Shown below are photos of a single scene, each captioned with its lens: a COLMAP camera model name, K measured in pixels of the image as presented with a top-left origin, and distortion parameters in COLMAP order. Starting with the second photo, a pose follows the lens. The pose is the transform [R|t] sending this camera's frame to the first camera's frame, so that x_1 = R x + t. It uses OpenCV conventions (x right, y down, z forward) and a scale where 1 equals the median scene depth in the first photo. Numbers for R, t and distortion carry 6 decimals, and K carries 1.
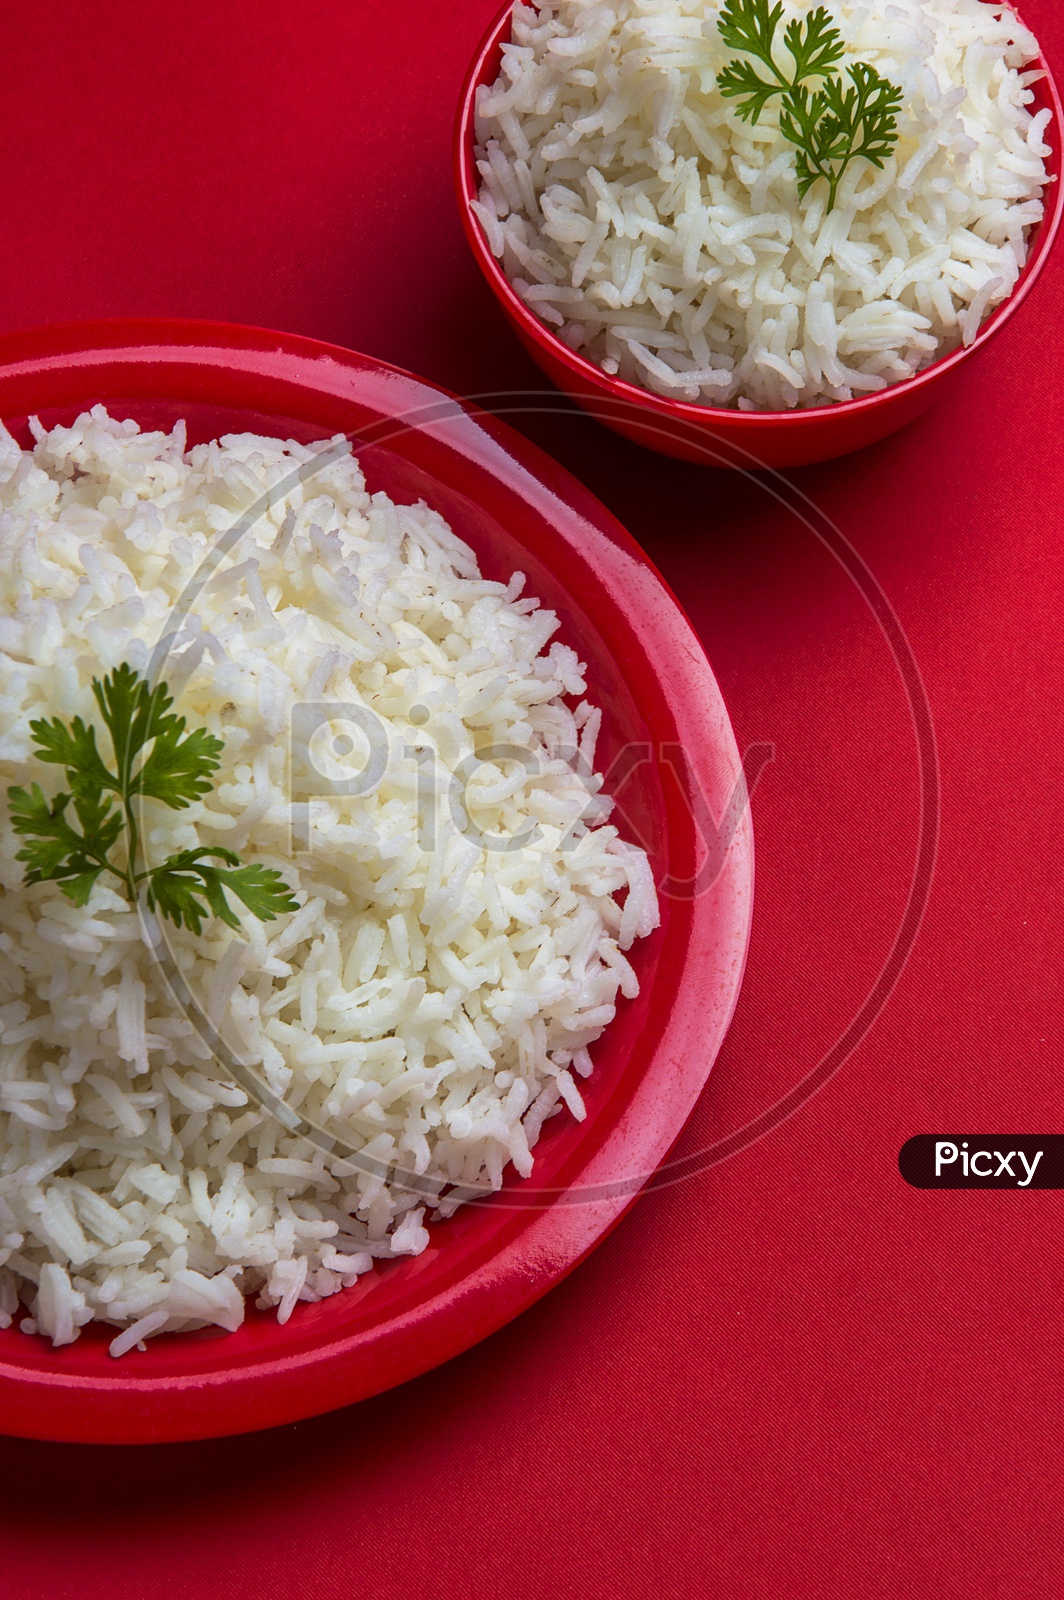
lens RADIAL K [[6276.1, 0, 533.1], [0, 6276.1, 753.4], [0, 0, 1]] dist [0.747237, 4.600921]
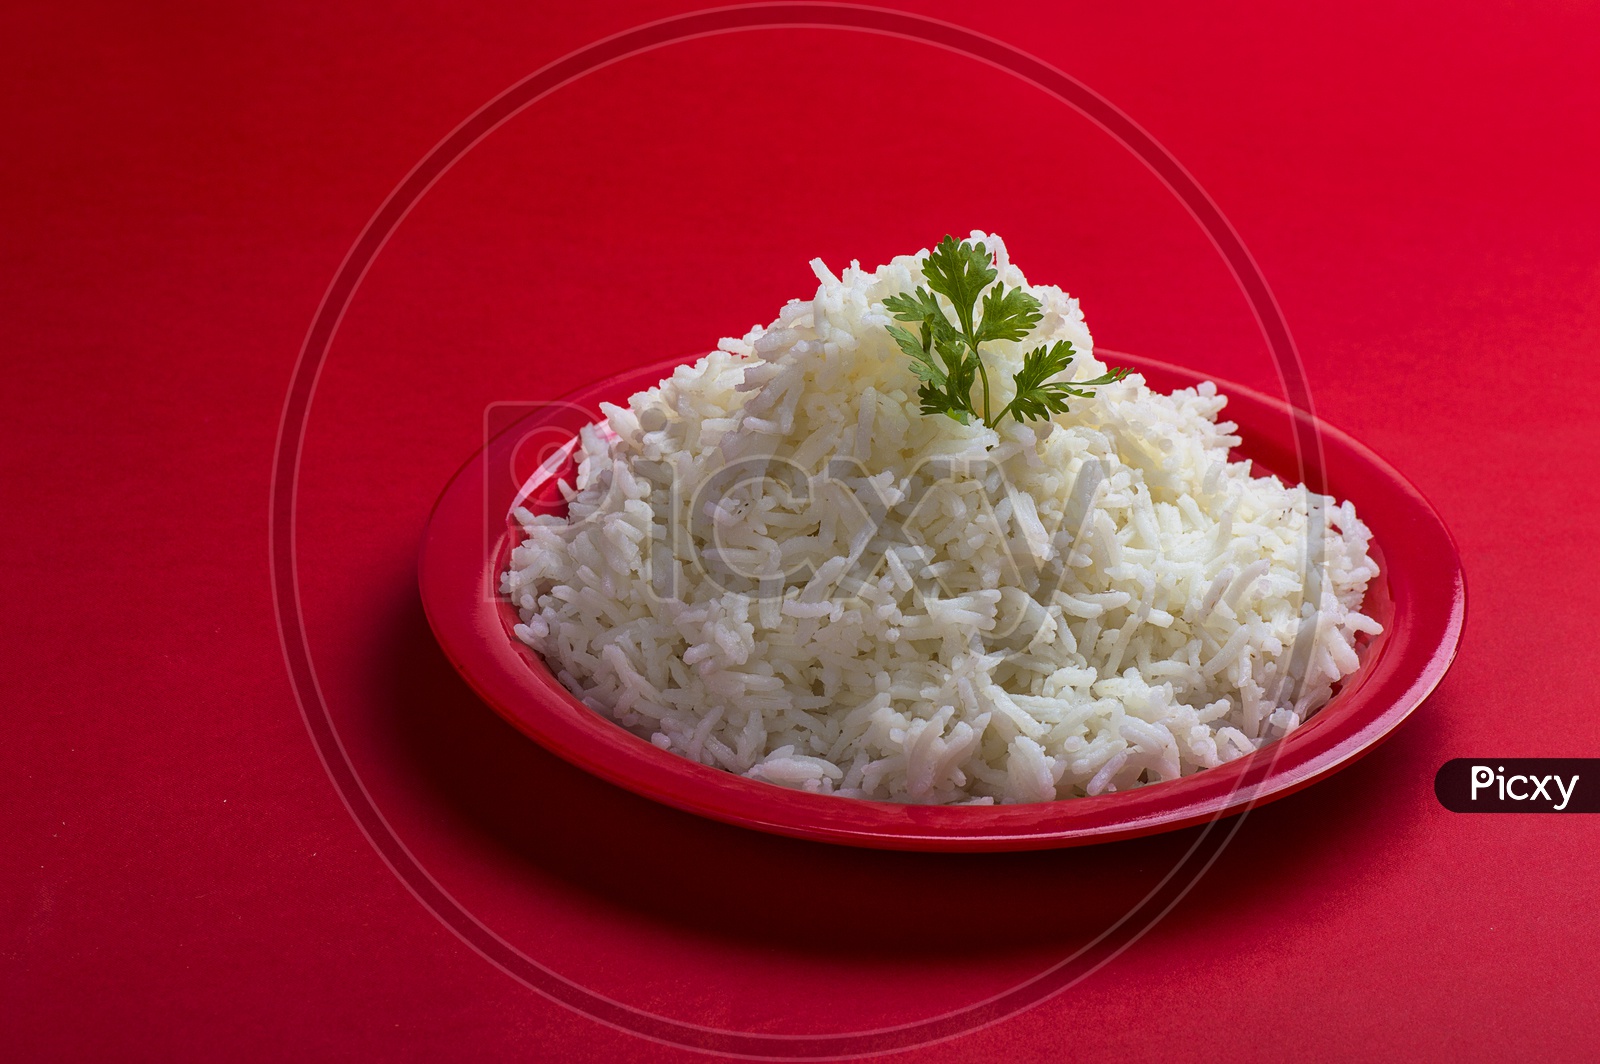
lens RADIAL K [[6276.1, 0, 737.6], [0, 6276.1, 497.6], [0, 0, 1]] dist [0.747237, 4.600921]
pose [[0.948213, -0.160099, 0.274336, -0.427282], [0.289569, 0.790669, -0.539437, 0.642831], [-0.130546, 0.590941, 0.796082, 0.071757]]
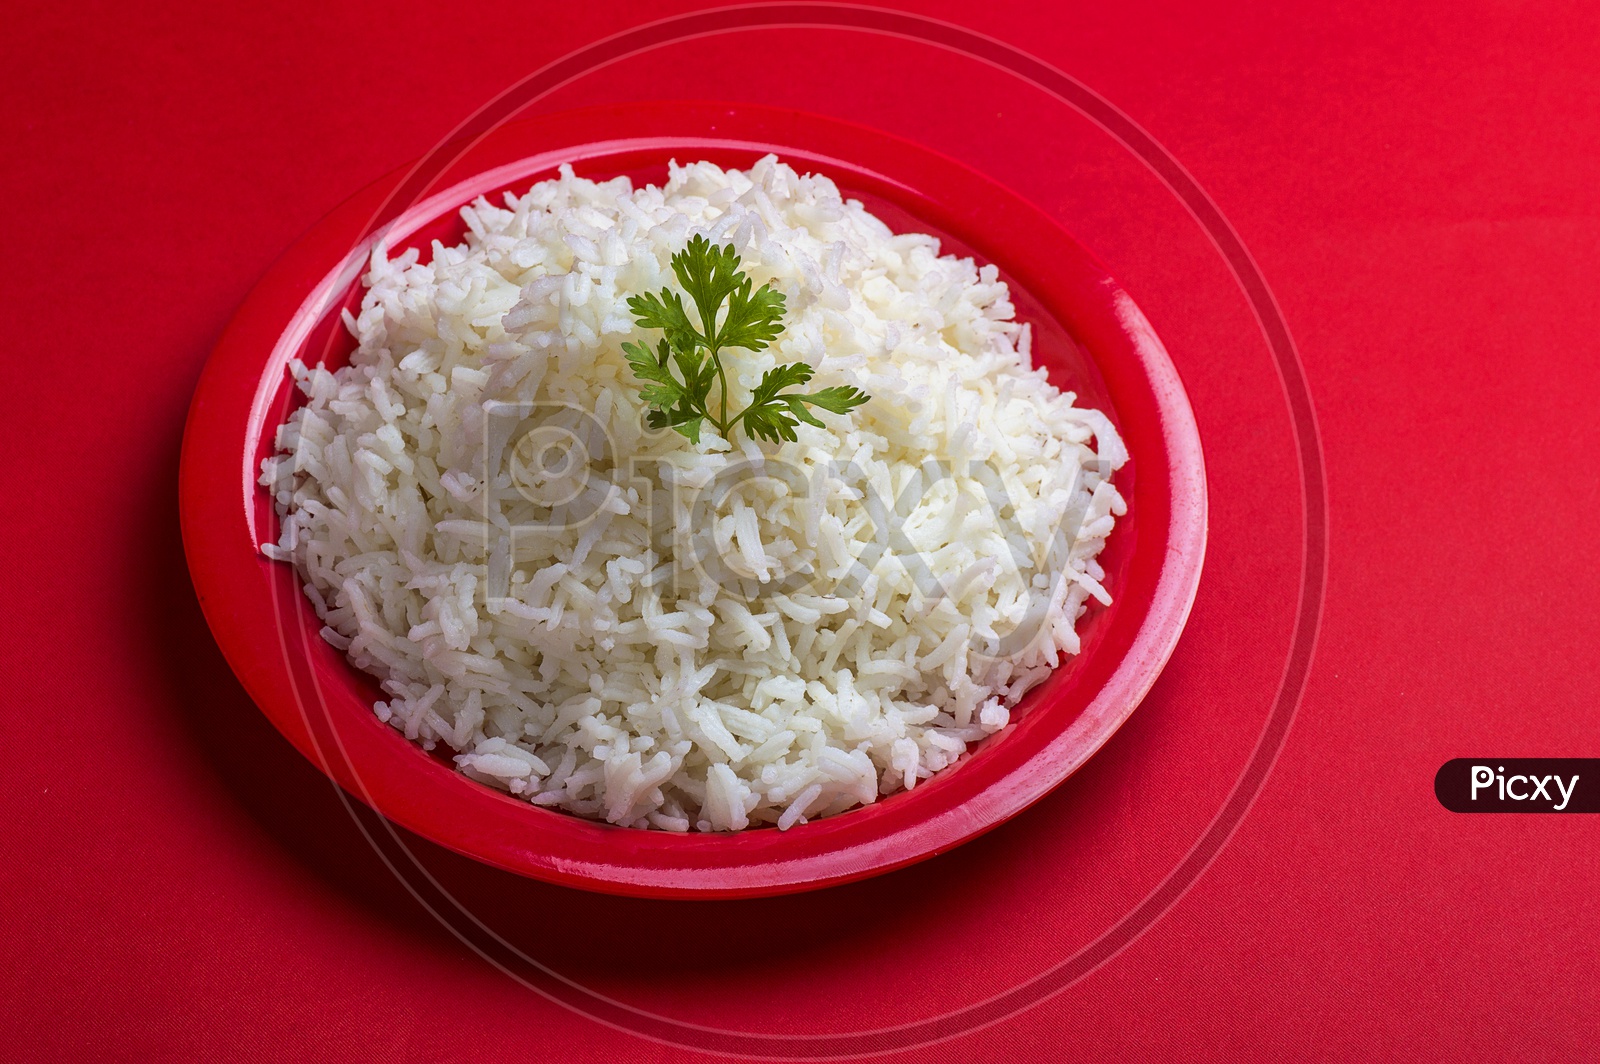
lens RADIAL K [[6276.1, 0, 737.6], [0, 6276.1, 497.6], [0, 0, 1]] dist [0.747237, 4.600921]
pose [[0.975506, -0.169411, 0.140314, -0.226945], [0.198336, 0.953257, -0.227956, 0.299660], [-0.095137, 0.250202, 0.963508, -0.143778]]
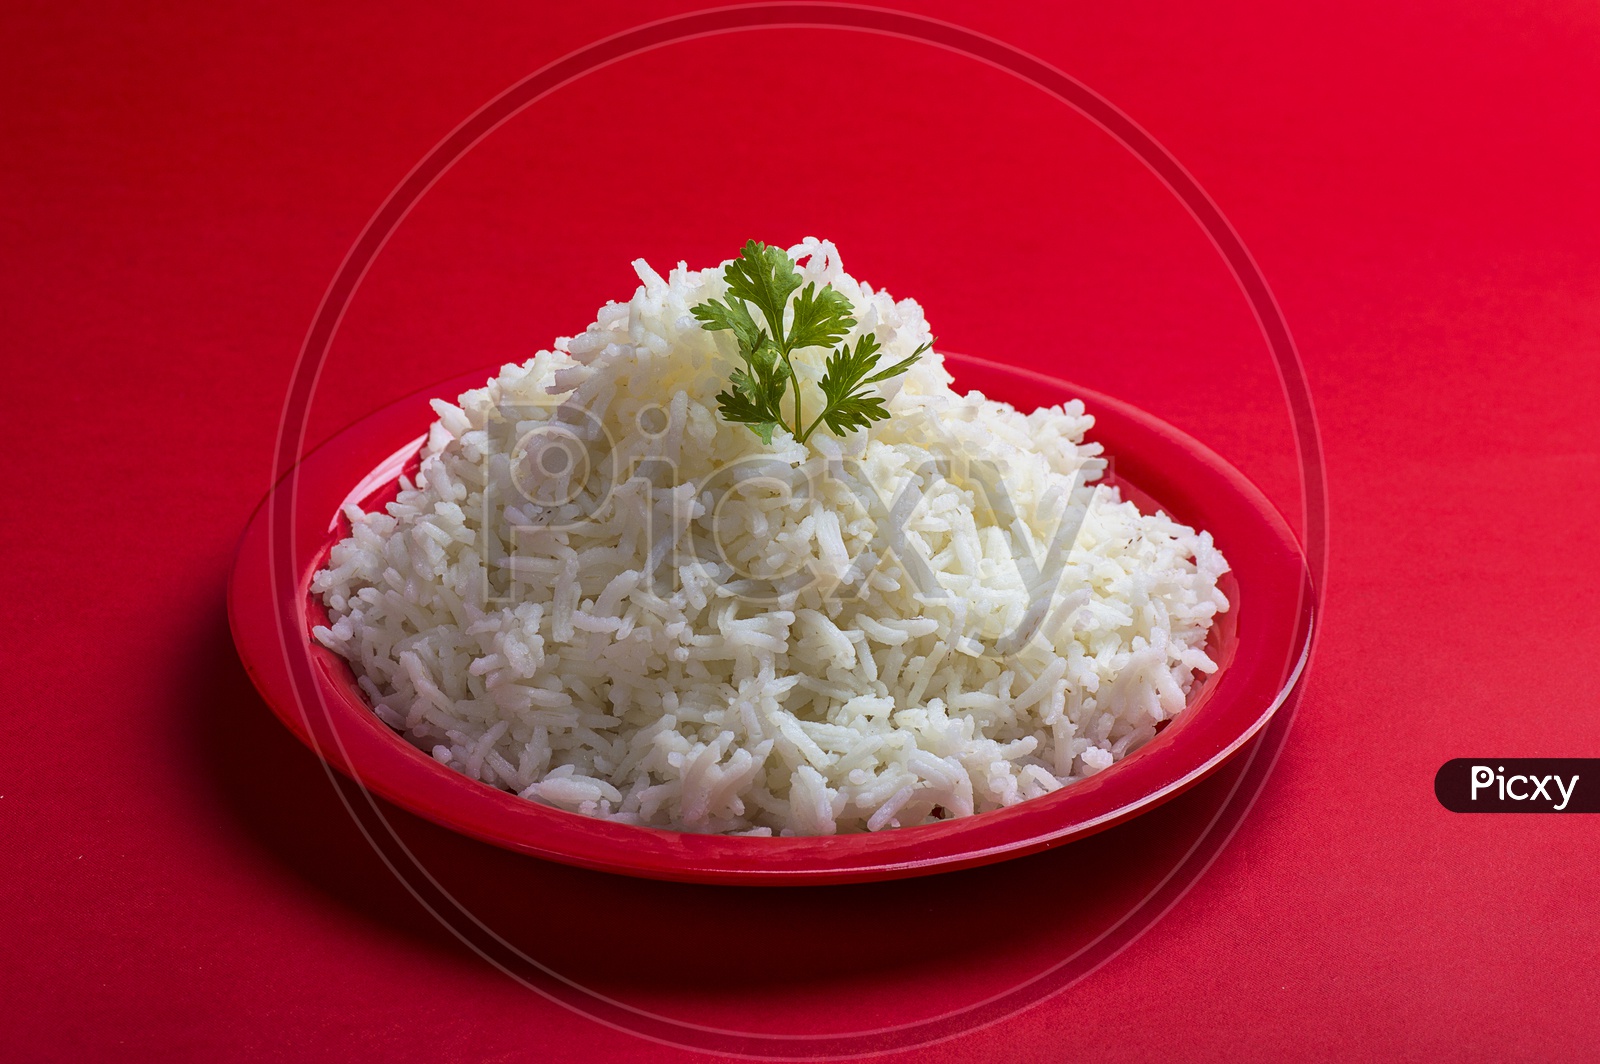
lens RADIAL K [[6276.1, 0, 737.6], [0, 6276.1, 497.6], [0, 0, 1]] dist [0.747237, 4.600921]
pose [[0.973900, -0.123892, 0.190184, -0.286994], [0.210718, 0.804931, -0.554692, 0.643317], [-0.084363, 0.580290, 0.810029, 0.086417]]
